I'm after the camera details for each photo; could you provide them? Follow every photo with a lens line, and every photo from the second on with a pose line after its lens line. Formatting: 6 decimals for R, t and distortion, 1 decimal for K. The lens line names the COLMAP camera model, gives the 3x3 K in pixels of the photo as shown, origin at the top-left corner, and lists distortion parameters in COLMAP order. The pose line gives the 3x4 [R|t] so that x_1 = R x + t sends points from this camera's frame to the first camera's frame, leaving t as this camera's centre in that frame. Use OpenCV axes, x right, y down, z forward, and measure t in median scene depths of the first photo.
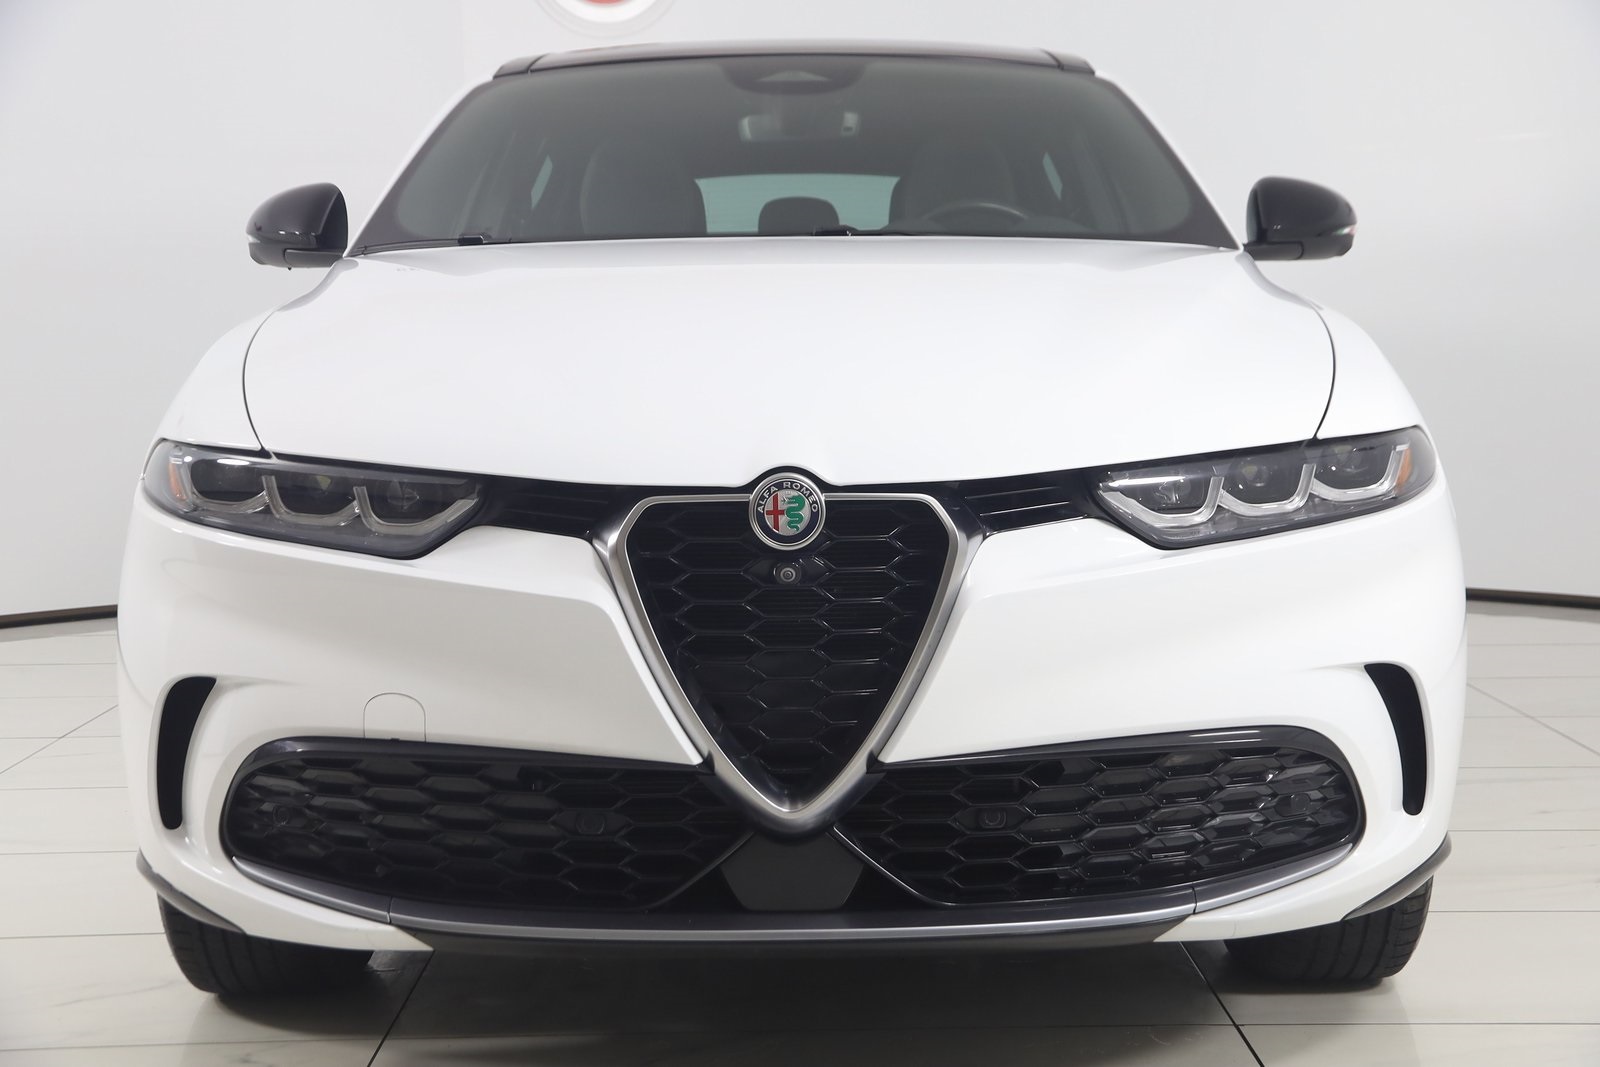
lens RADIAL K [[2394.1, 0, 833.9], [0, 2394.1, 522.7], [0, 0, 1]] dist [0.028153, 0.000000]
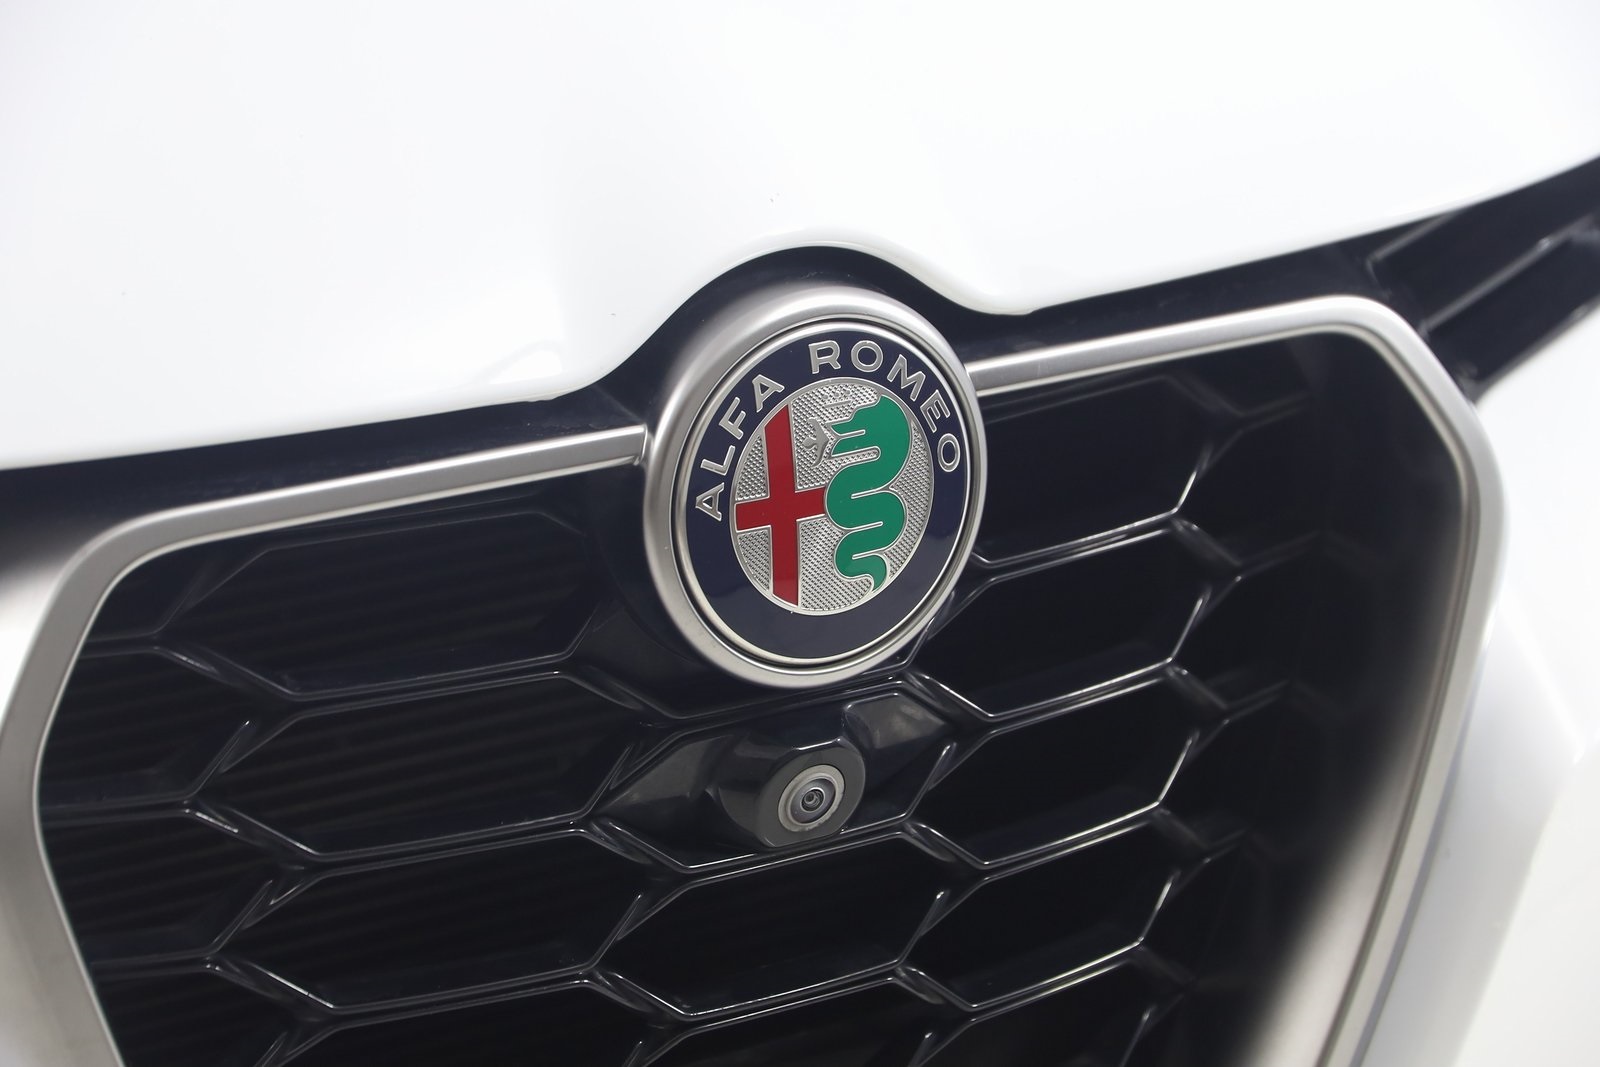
lens RADIAL K [[4411.2, 0, 798.5], [0, 4411.2, 534.3], [0, 0, 1]] dist [0.187889, 0.000000]
pose [[0.848935, -0.160161, 0.503645, -0.191200], [0.050439, 0.973178, 0.224455, -0.077216], [-0.526085, -0.165144, 0.834244, 0.684461]]
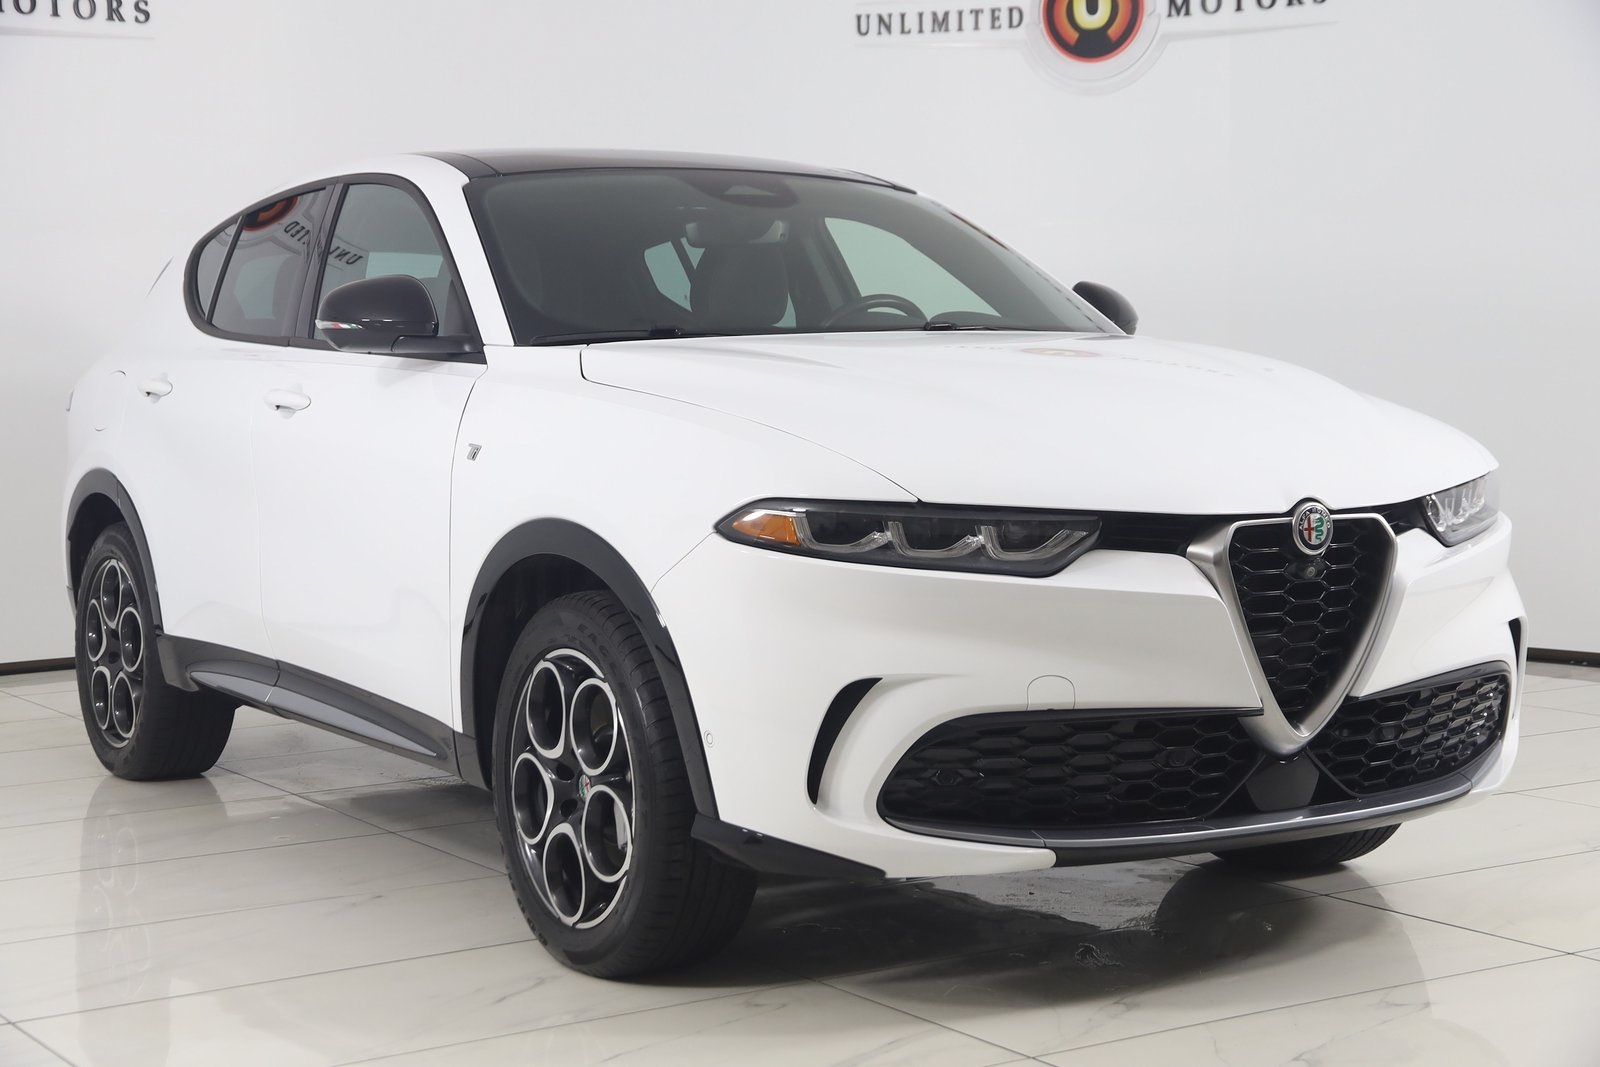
lens RADIAL K [[2455.8, 0, 774.6], [0, 2455.8, 537.1], [0, 0, 1]] dist [0.114433, 0.000000]
pose [[0.854591, -0.038038, 0.517907, -1.042293], [0.049500, 0.998739, -0.008325, -0.002928], [-0.516937, 0.032751, 0.855397, -0.112664]]
